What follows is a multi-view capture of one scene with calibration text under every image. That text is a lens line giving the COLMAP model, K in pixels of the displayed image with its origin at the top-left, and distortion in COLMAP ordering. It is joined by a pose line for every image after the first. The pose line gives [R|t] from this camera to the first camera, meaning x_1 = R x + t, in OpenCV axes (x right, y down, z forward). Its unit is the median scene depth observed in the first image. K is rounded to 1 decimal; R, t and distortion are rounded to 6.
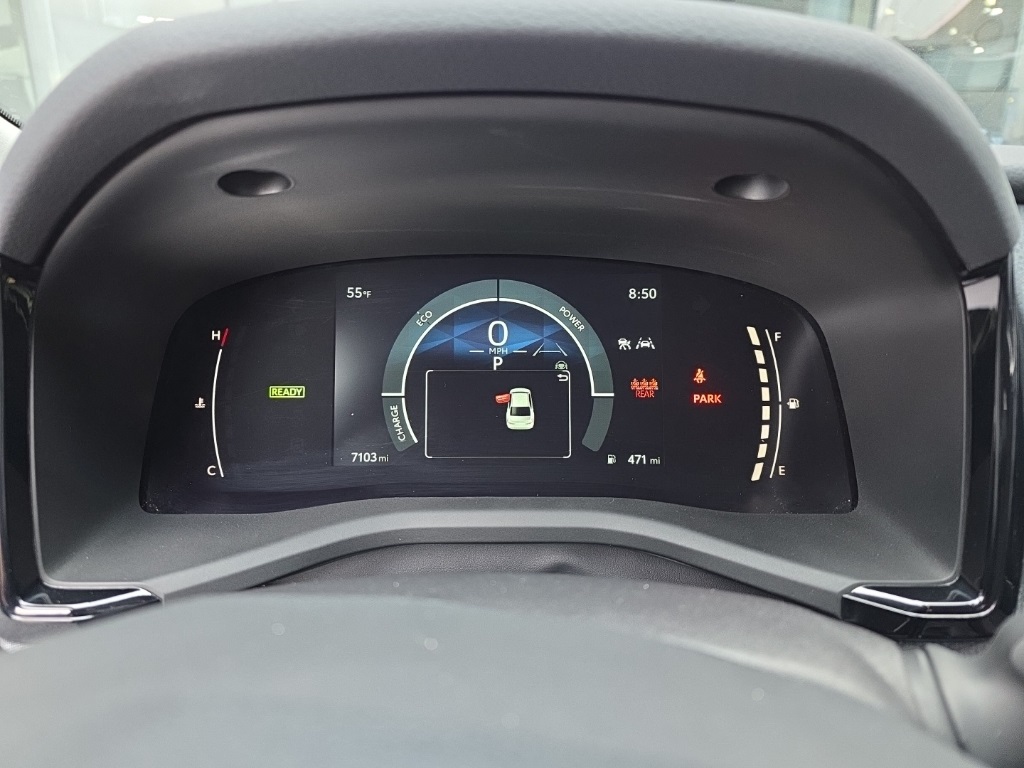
lens RADIAL K [[700.1, 0, 506.6], [0, 700.1, 385.2], [0, 0, 1]] dist [0.038616, -0.002009]
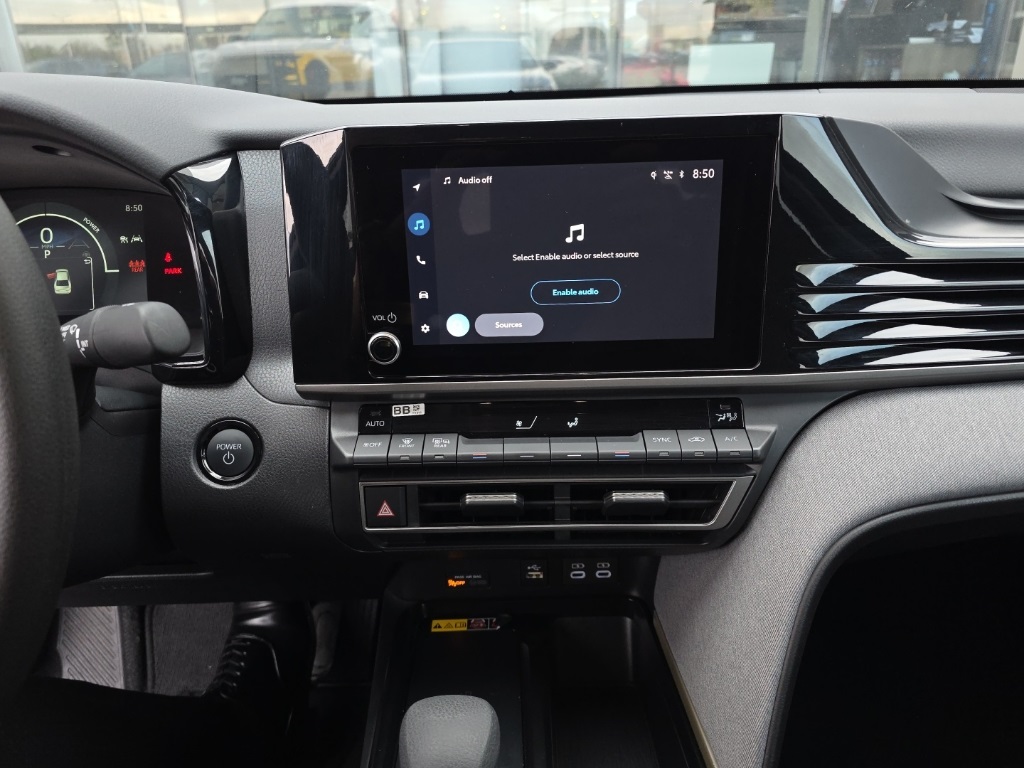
lens RADIAL K [[700.1, 0, 513.0], [0, 700.1, 385.4], [0, 0, 1]] dist [0.038616, -0.002009]
pose [[0.998521, -0.037169, -0.039687, 1.142520], [0.041248, 0.993353, 0.107460, 0.141126], [0.035429, -0.108938, 0.993417, -0.665127]]
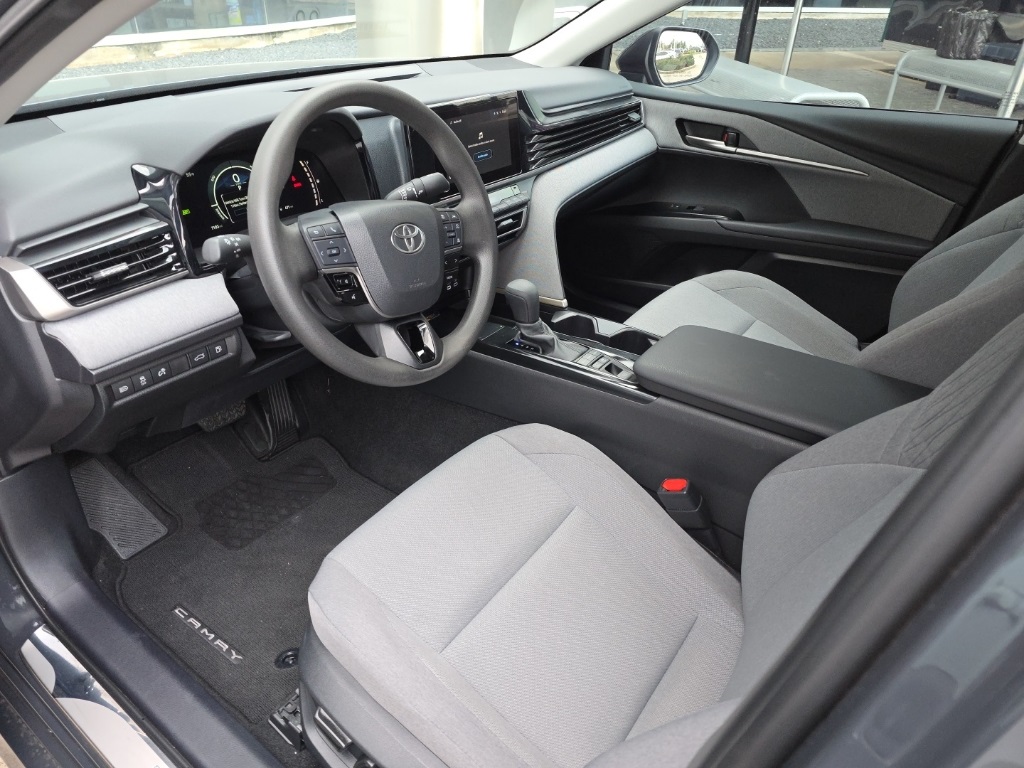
lens RADIAL K [[700.1, 0, 509.8], [0, 700.1, 383.7], [0, 0, 1]] dist [0.038616, -0.002009]
pose [[0.595376, -0.414622, 0.688197, -1.844240], [0.233869, 0.908899, 0.345264, -0.044418], [-0.768656, -0.044614, 0.638104, -2.002760]]
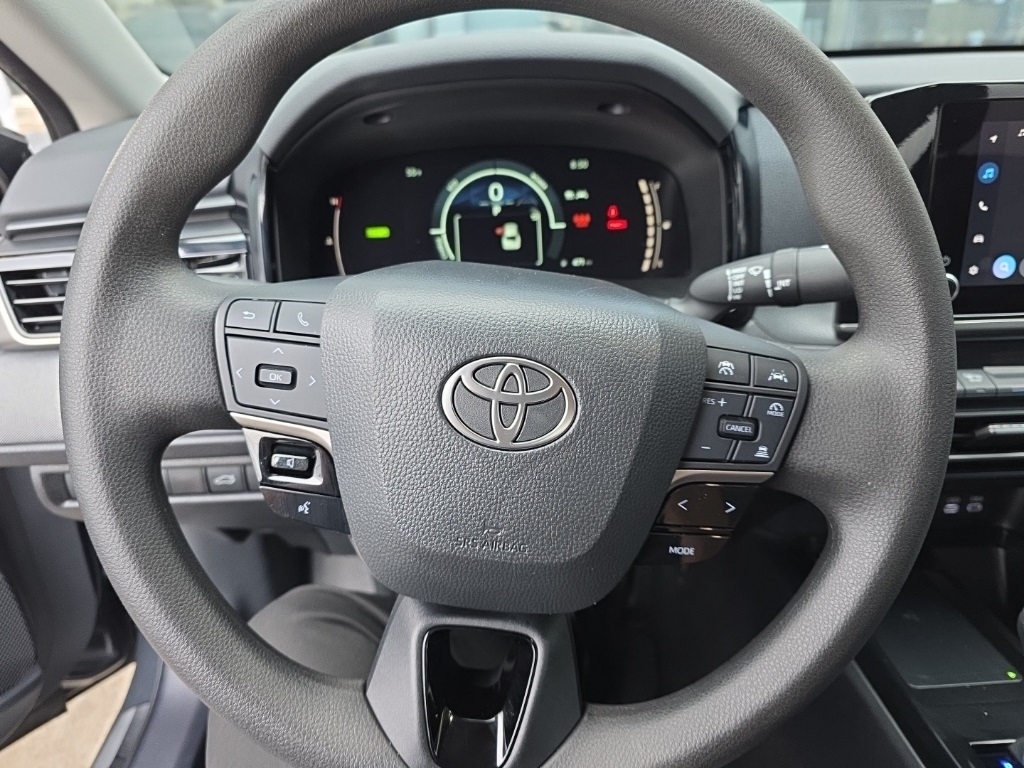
lens RADIAL K [[734.0, 0, 512.6], [0, 734.0, 385.6], [0, 0, 1]] dist [0.024691, -0.014218]
pose [[0.998391, -0.054938, 0.014036, -0.022119], [0.052328, 0.988036, 0.145073, 0.134273], [-0.021838, -0.144105, 0.989321, -0.856111]]
